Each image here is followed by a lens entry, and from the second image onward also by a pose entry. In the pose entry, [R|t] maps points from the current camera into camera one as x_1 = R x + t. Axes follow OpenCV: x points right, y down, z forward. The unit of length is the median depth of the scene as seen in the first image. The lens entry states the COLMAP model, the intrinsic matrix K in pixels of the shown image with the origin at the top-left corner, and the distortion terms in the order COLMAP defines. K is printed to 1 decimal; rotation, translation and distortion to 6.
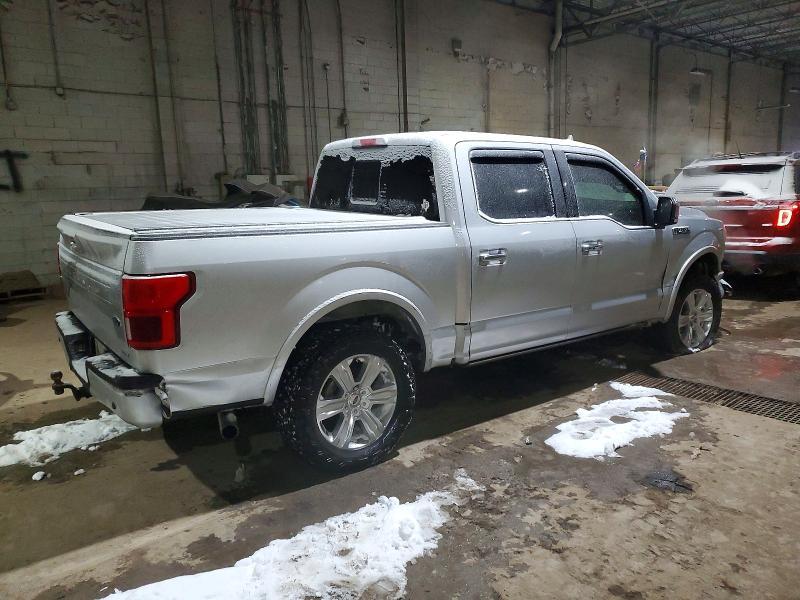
lens RADIAL K [[580.6, 0, 392.5], [0, 580.6, 295.4], [0, 0, 1]] dist [0.034084, -0.022049]
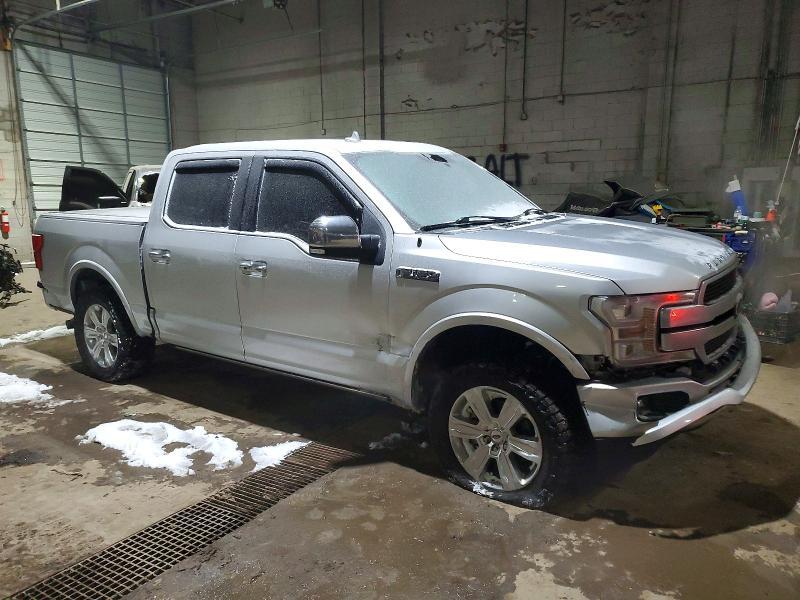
lens RADIAL K [[580.6, 0, 393.2], [0, 580.6, 303.0], [0, 0, 1]] dist [0.034084, -0.022049]
pose [[0.346705, 0.197019, -0.917049, 1.246814], [-0.168431, 0.974876, 0.145765, -0.195761], [0.922728, 0.103922, 0.371179, 0.887836]]
